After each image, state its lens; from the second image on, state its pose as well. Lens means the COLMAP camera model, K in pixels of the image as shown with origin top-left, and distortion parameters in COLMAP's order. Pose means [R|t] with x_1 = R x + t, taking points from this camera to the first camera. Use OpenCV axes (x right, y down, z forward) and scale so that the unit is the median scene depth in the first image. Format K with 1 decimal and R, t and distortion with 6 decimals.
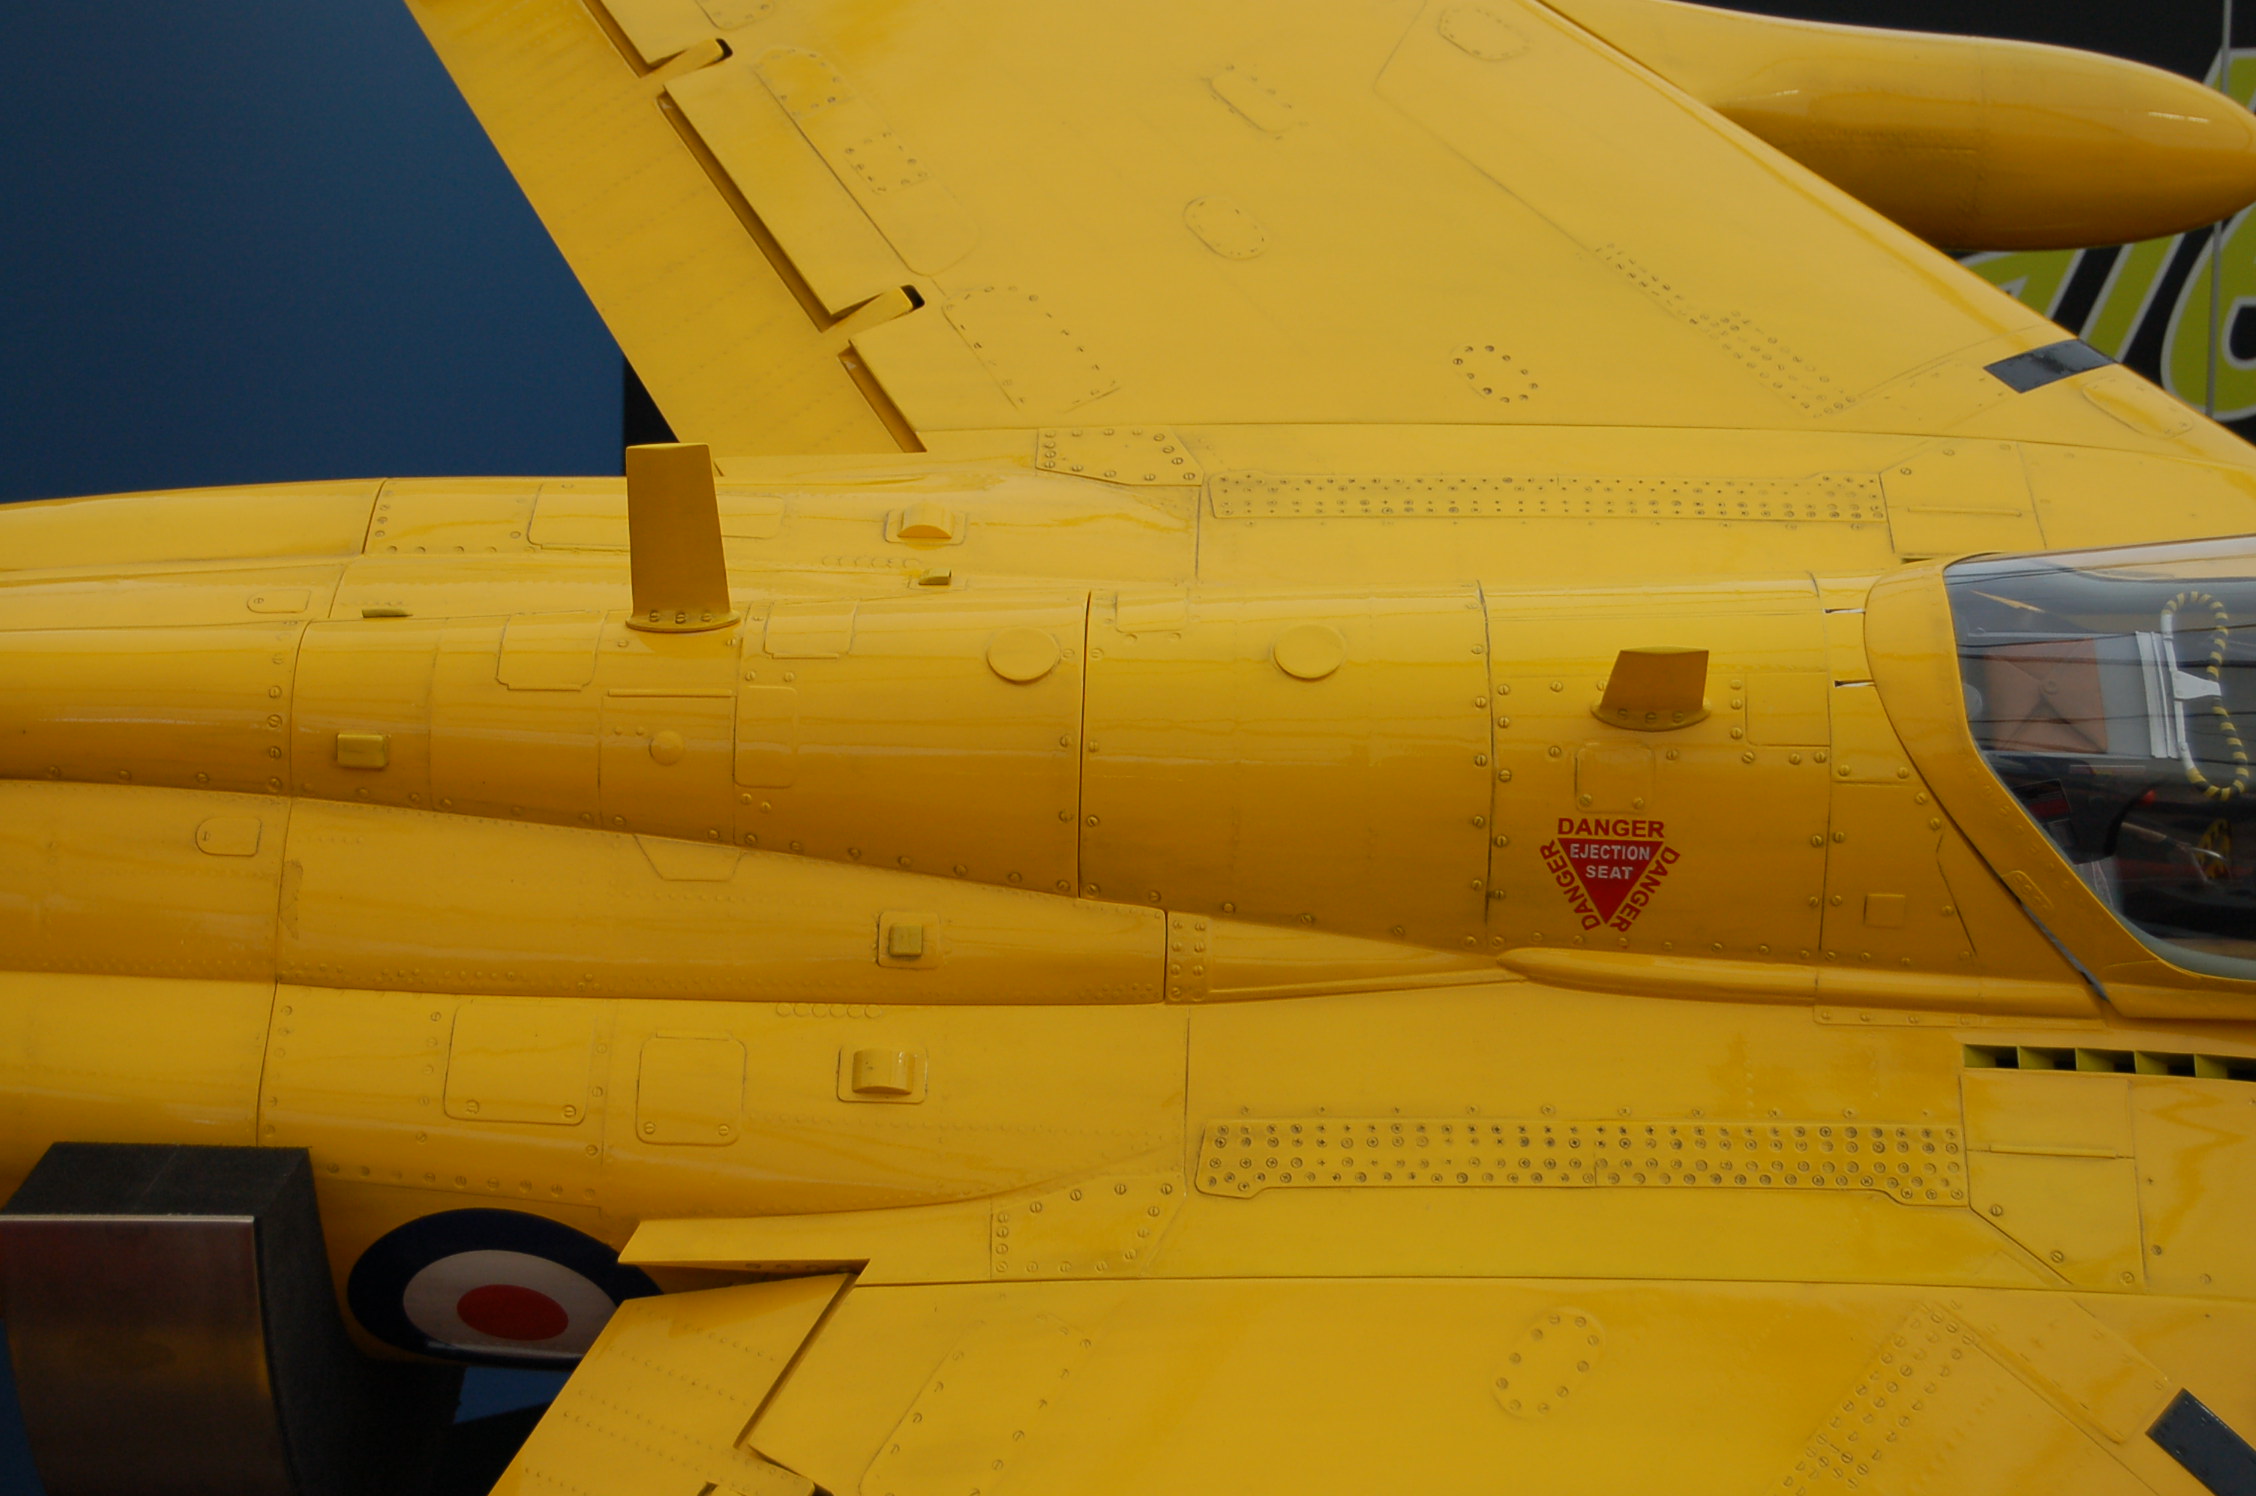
lens RADIAL K [[4064.3, 0, 1125.9], [0, 4064.3, 766.4], [0, 0, 1]] dist [-0.042782, 0.000000]
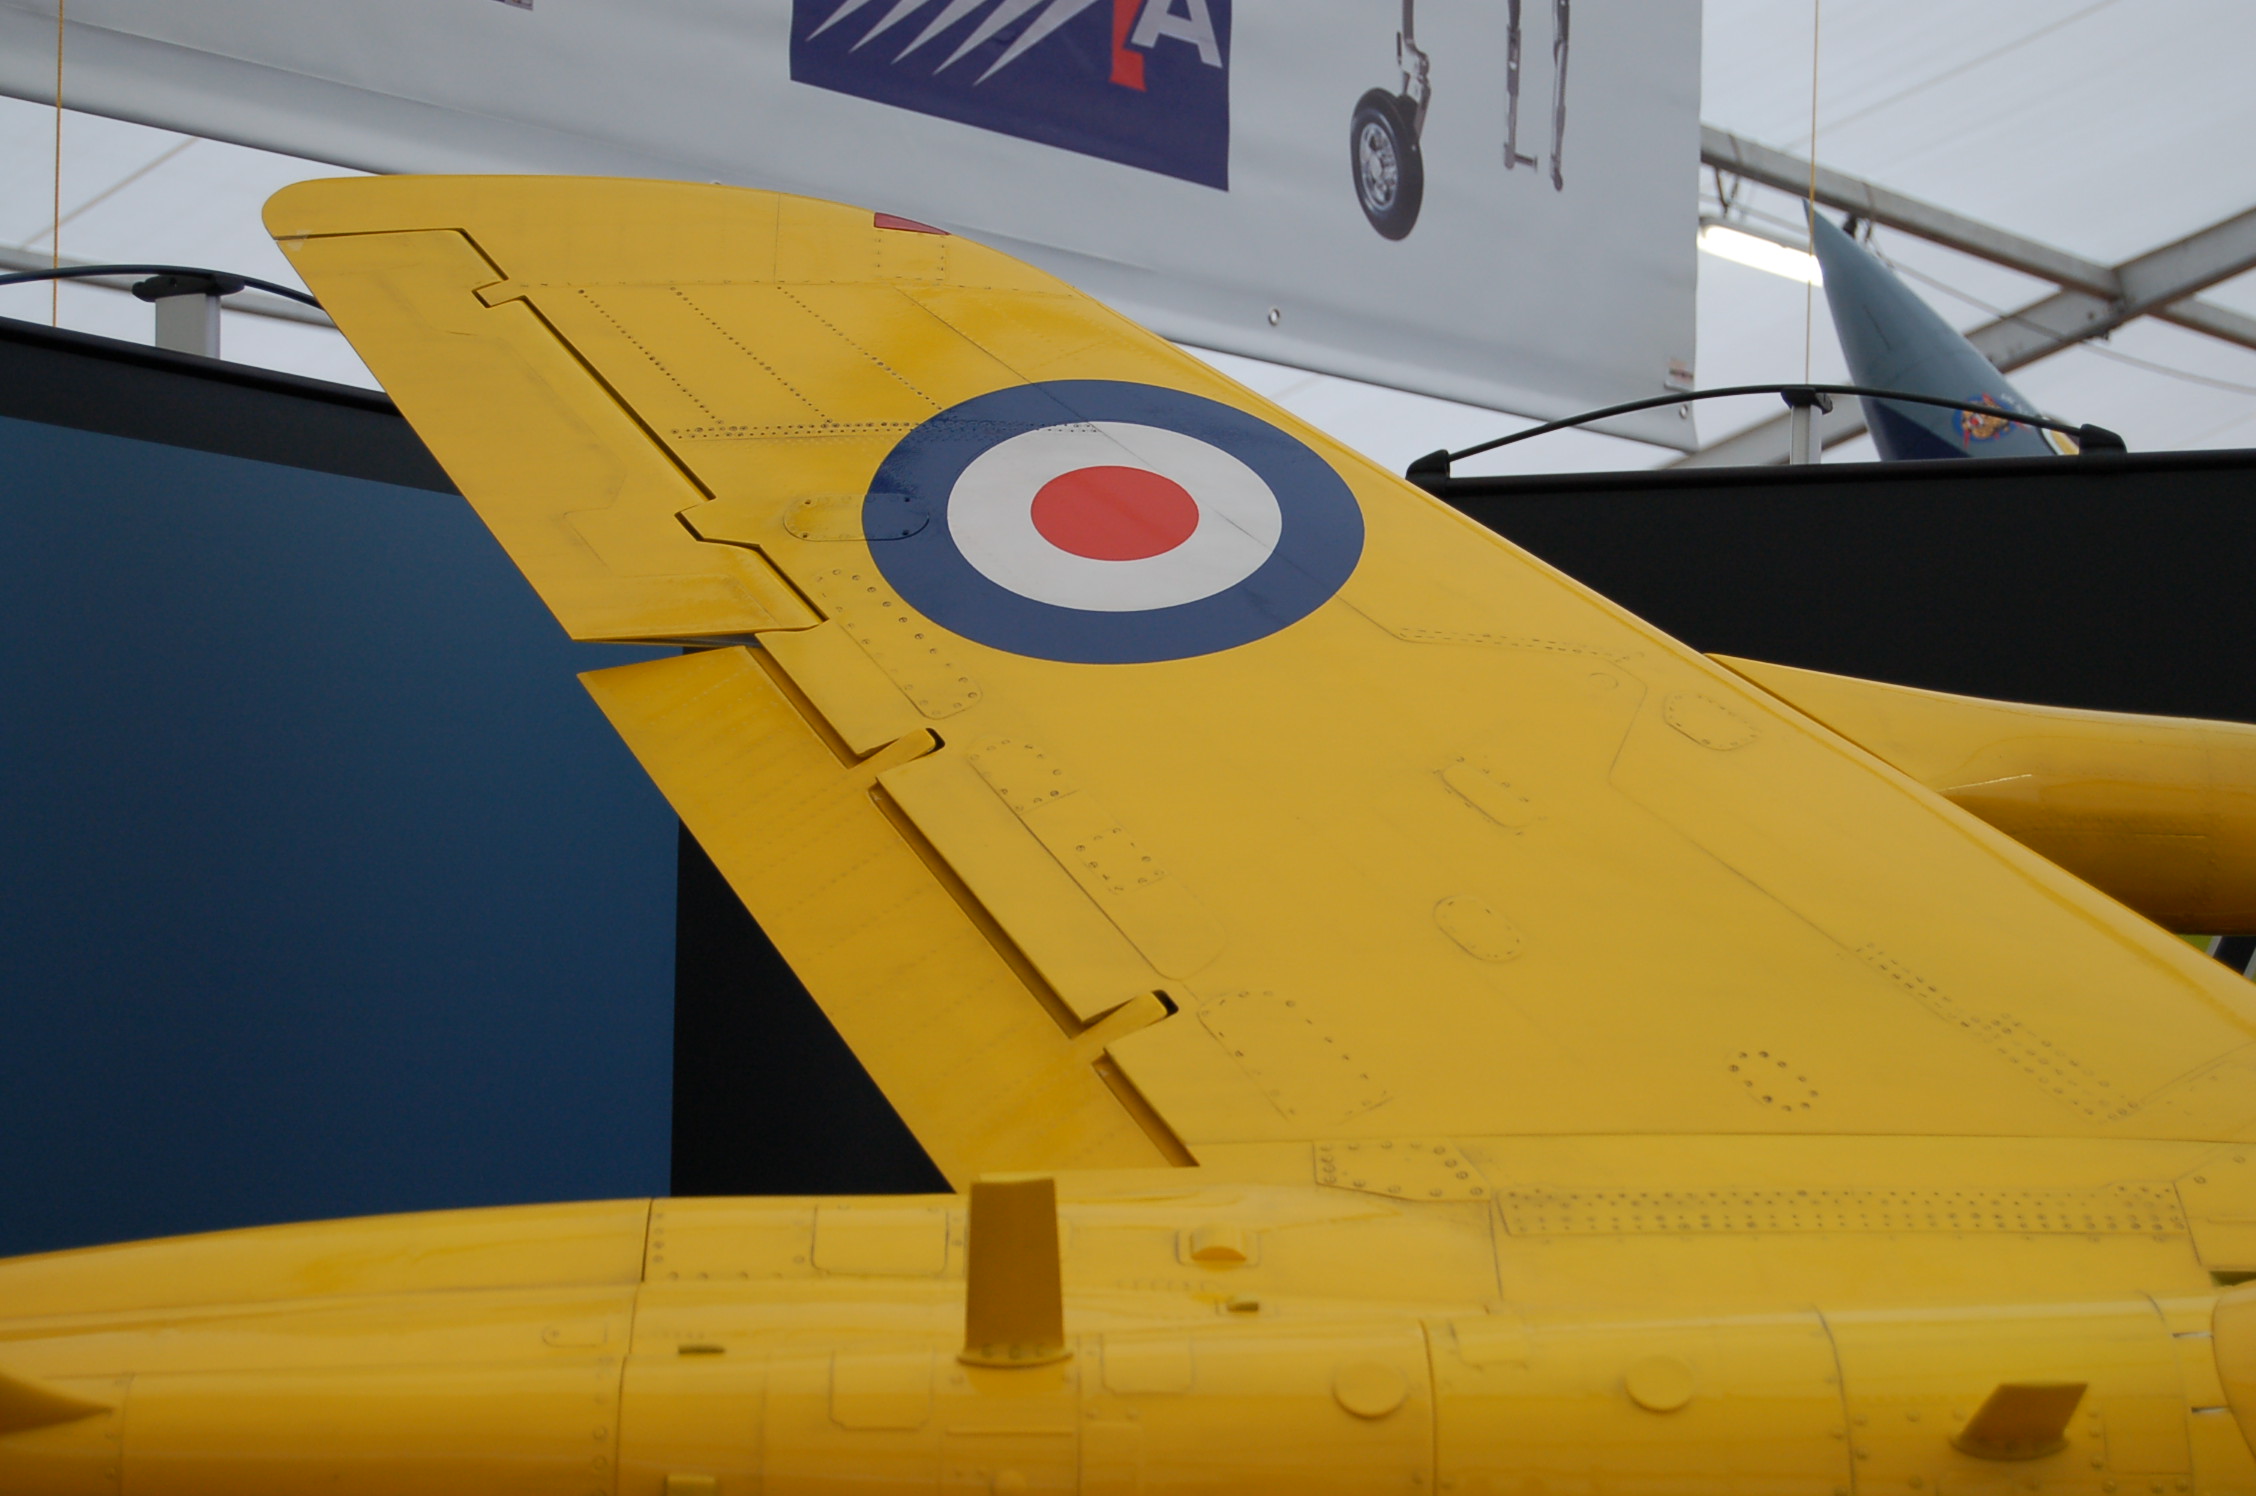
lens RADIAL K [[4667.7, 0, 1133.8], [0, 4667.7, 745.9], [0, 0, 1]] dist [-0.056960, 0.000000]
pose [[0.998726, -0.002803, 0.050387, -0.123911], [0.009774, 0.990293, -0.138649, -0.022843], [-0.049510, 0.138965, 0.989059, -0.122654]]
